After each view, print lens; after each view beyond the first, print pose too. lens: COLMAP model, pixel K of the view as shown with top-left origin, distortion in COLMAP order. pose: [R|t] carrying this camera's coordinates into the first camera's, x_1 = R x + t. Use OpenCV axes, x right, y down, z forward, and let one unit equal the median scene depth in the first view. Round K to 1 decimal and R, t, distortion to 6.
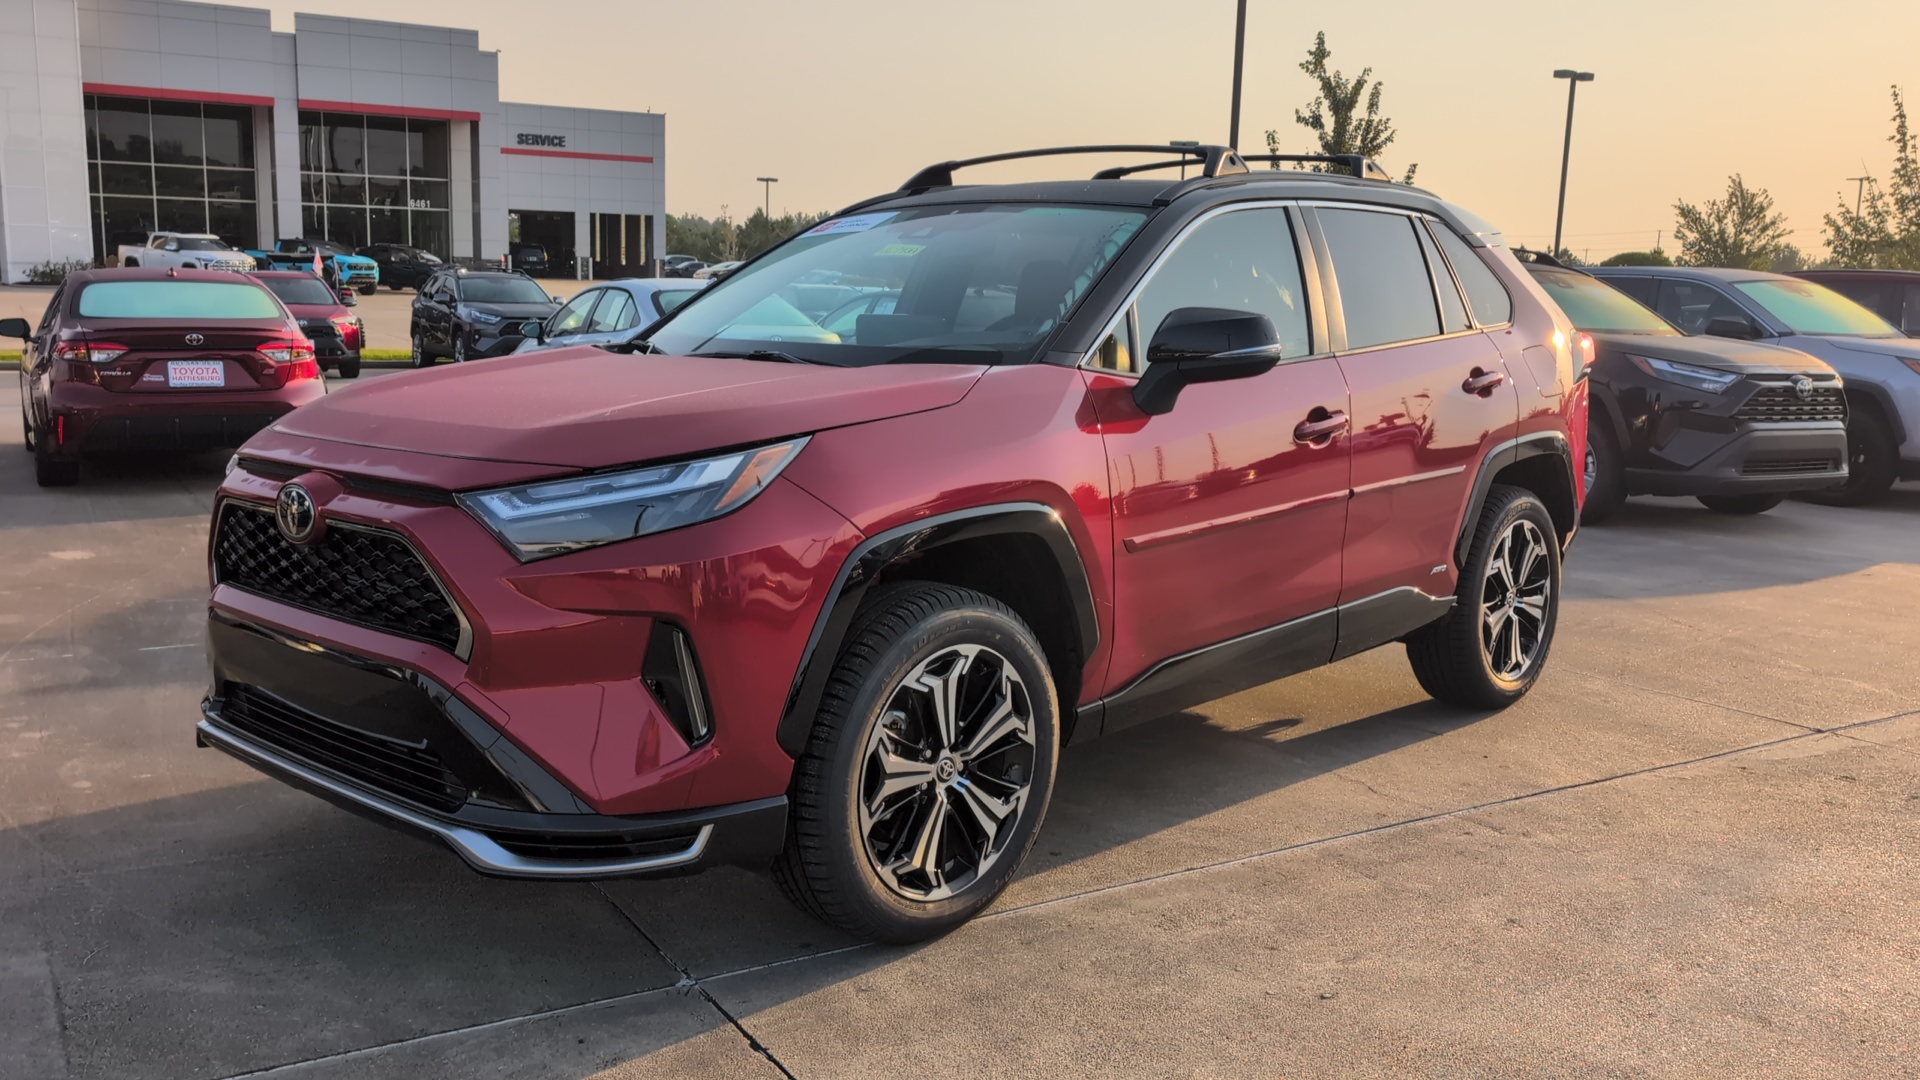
lens RADIAL K [[1620.1, 0, 964.8], [0, 1620.1, 532.5], [0, 0, 1]] dist [0.038550, -0.054791]
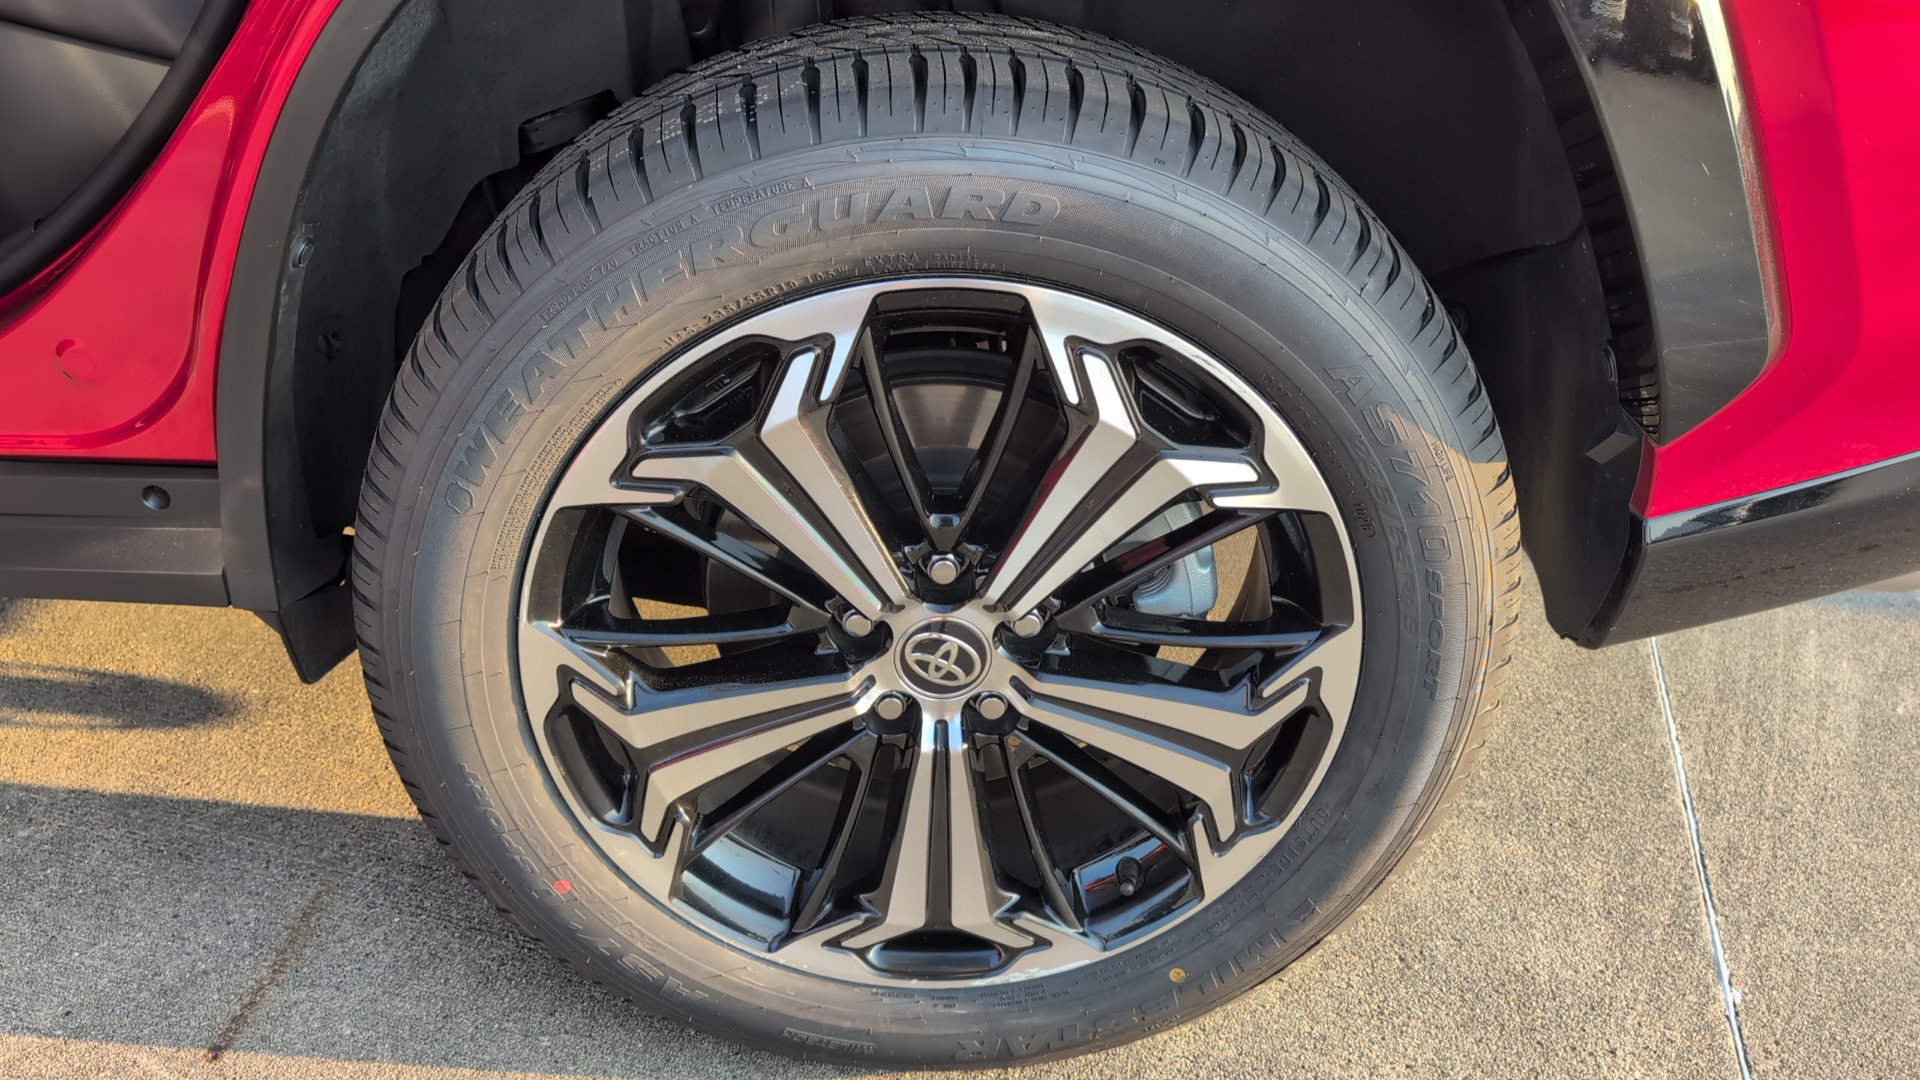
lens RADIAL K [[1620.1, 0, 950.5], [0, 1620.1, 539.4], [0, 0, 1]] dist [0.038550, -0.054791]
pose [[0.686221, 0.390317, -0.613802, 0.614340], [-0.164637, 0.905283, 0.391608, -0.066189], [0.708516, -0.167675, 0.685485, 1.183081]]
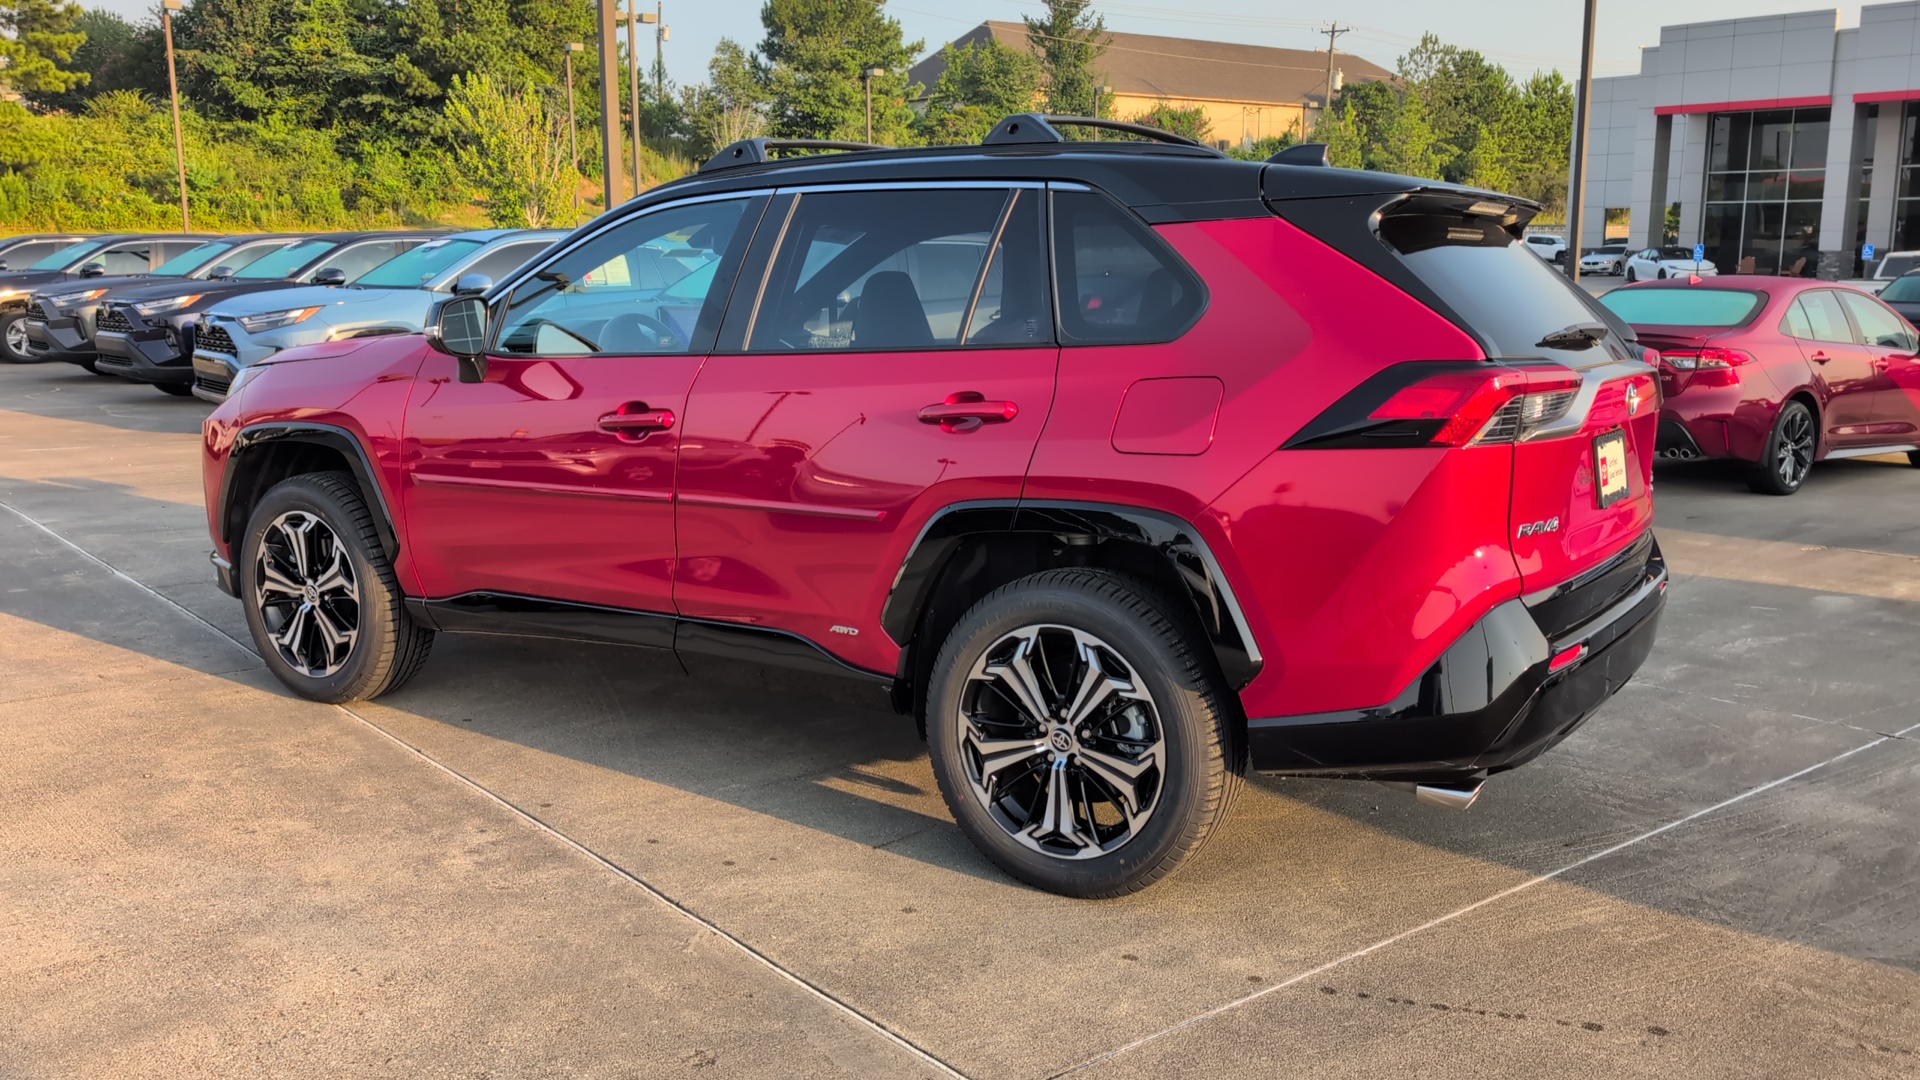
lens RADIAL K [[1620.1, 0, 952.4], [0, 1620.1, 533.7], [0, 0, 1]] dist [0.038550, -0.054791]
pose [[0.143343, 0.146088, -0.978832, 1.338574], [-0.154726, 0.980191, 0.123632, -0.164311], [0.977503, 0.133729, 0.163107, 1.134153]]
